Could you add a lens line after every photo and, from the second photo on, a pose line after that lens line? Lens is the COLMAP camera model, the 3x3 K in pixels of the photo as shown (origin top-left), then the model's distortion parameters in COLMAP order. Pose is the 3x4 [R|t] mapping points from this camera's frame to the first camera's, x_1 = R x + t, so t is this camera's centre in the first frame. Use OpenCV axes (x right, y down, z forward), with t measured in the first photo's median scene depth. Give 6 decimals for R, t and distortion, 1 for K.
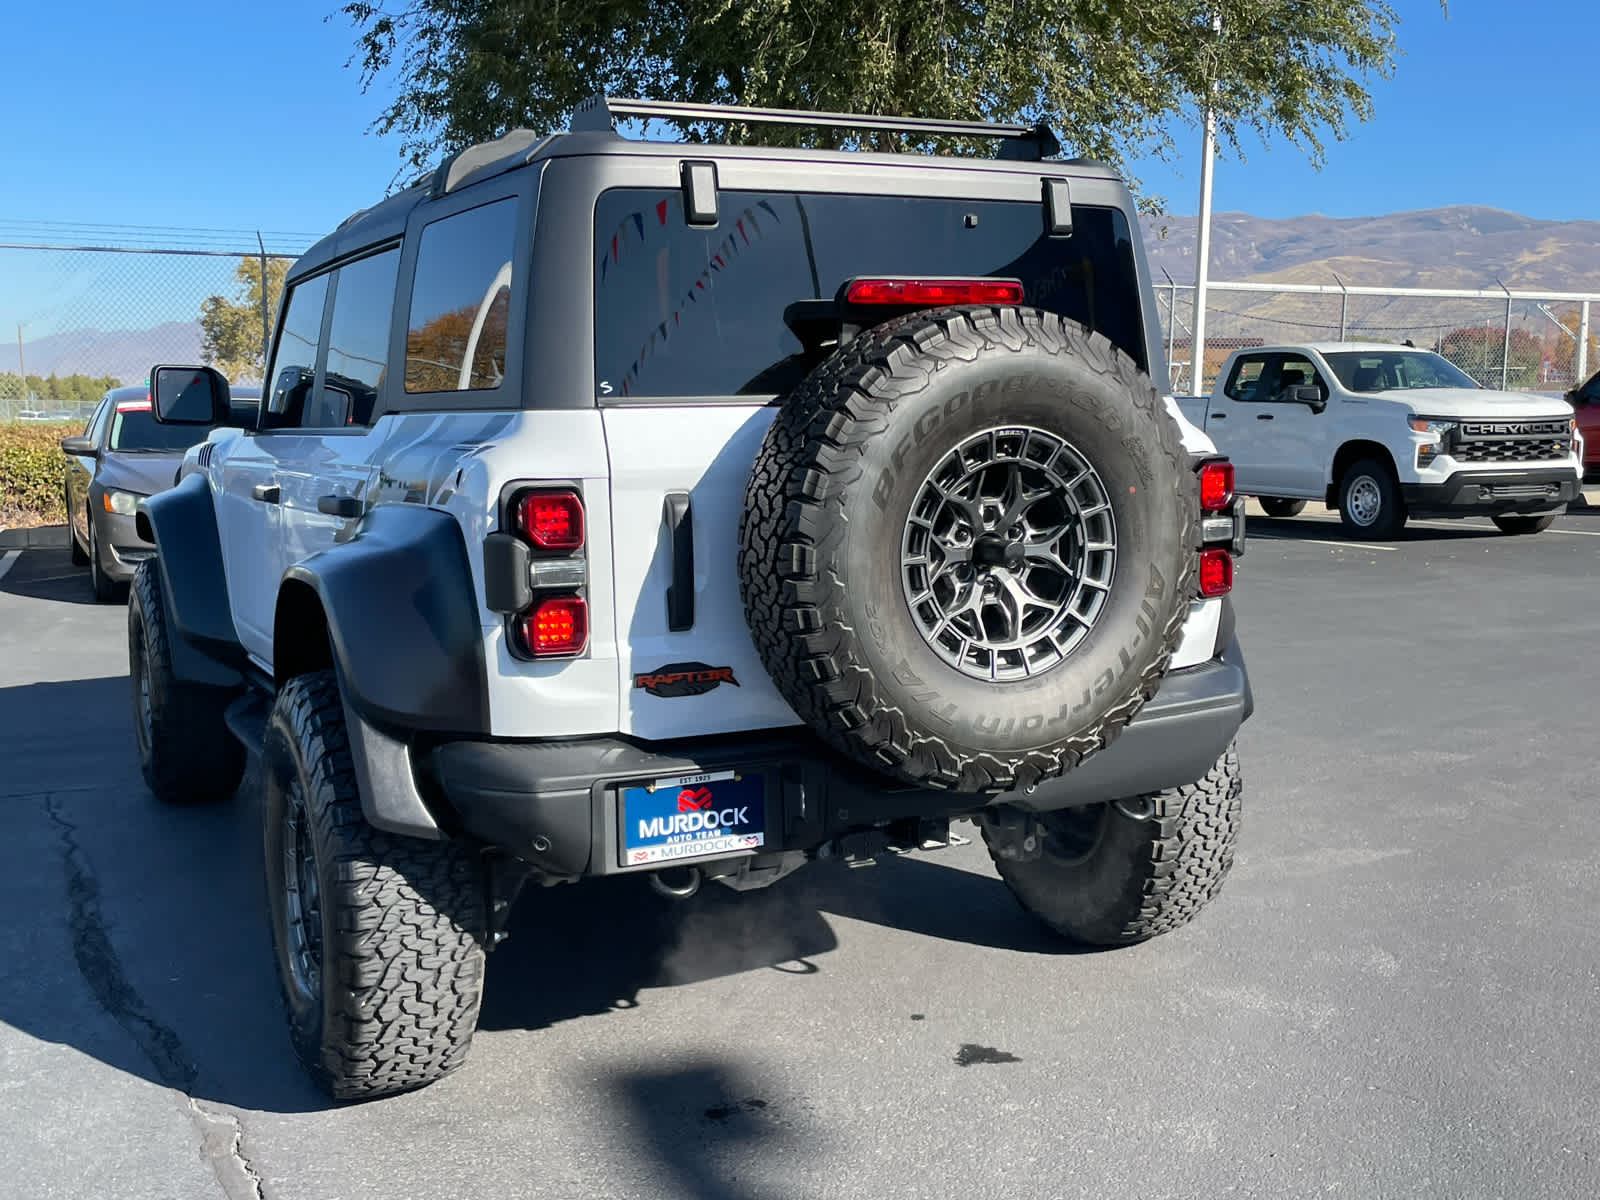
lens RADIAL K [[1712.1, 0, 830.0], [0, 1712.1, 603.9], [0, 0, 1]] dist [0.062632, 0.000000]
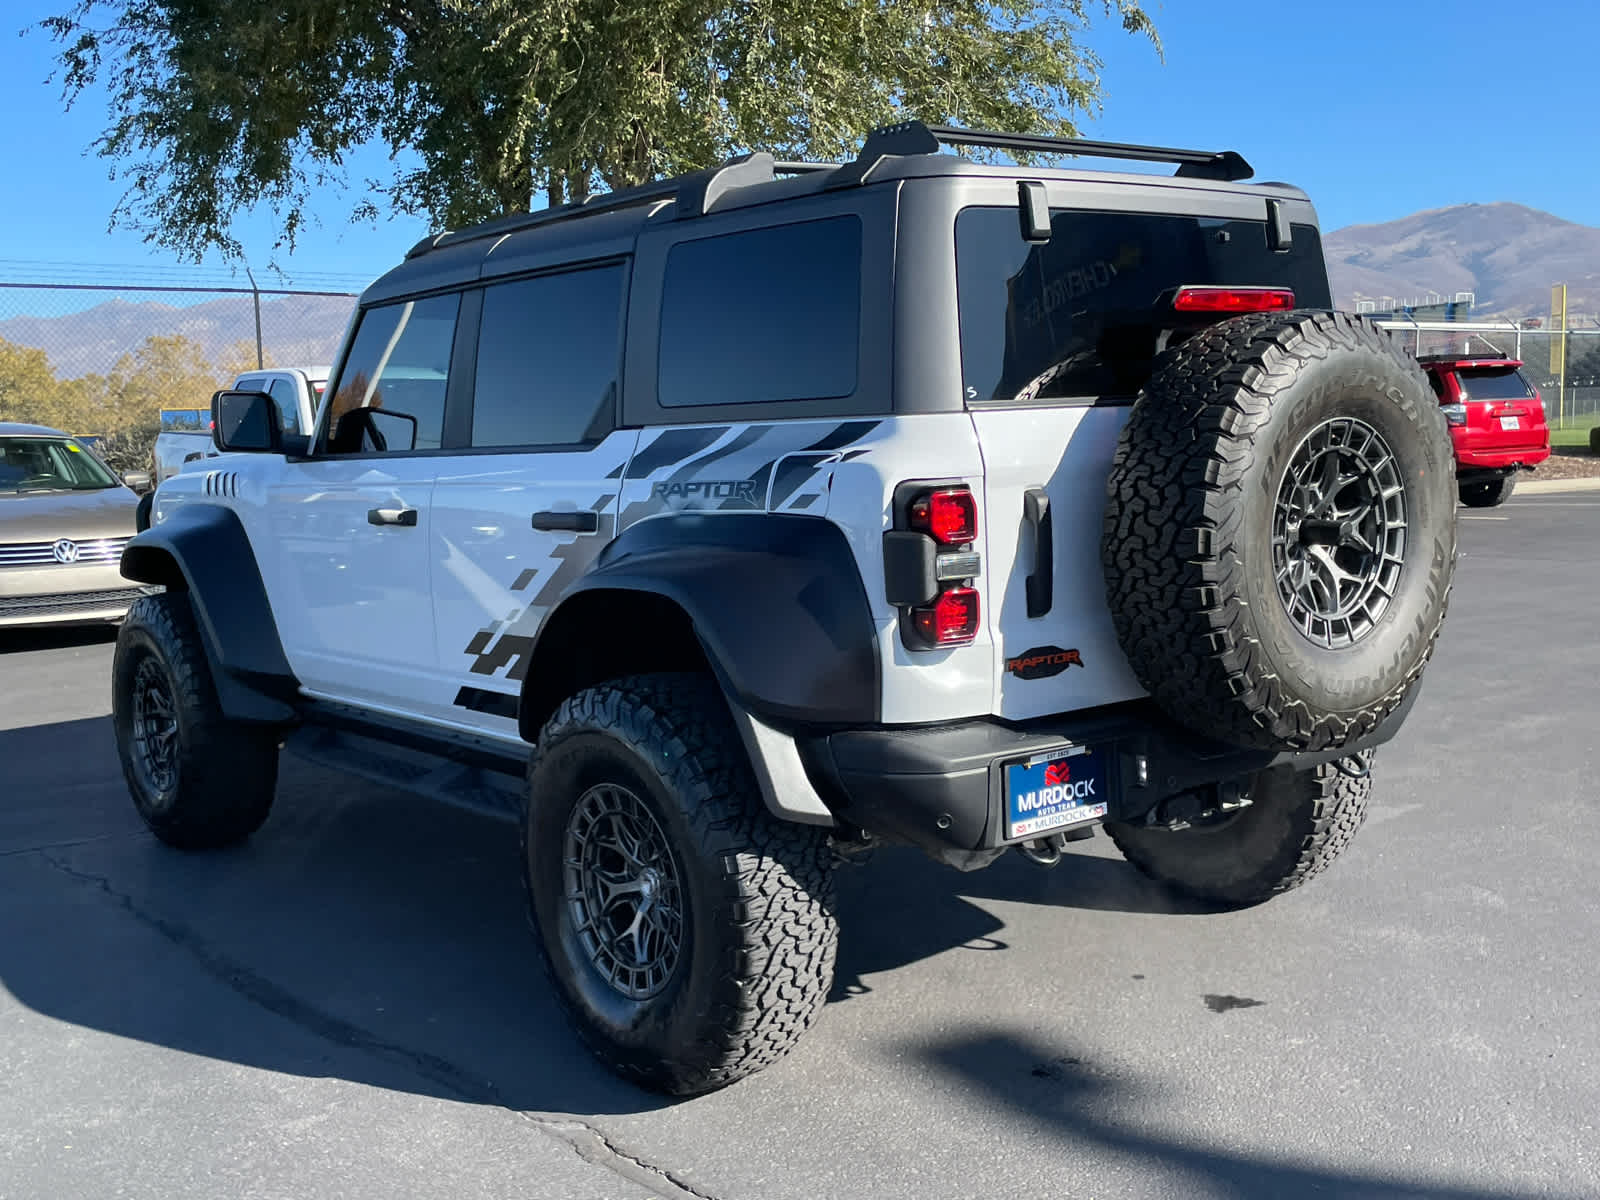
lens RADIAL K [[1712.1, 0, 826.3], [0, 1712.1, 597.4], [0, 0, 1]] dist [0.062632, 0.000000]
pose [[0.977941, -0.042381, 0.204535, -0.435969], [0.046579, 0.998790, -0.015752, 0.014186], [-0.203620, 0.024931, 0.978733, -0.023658]]
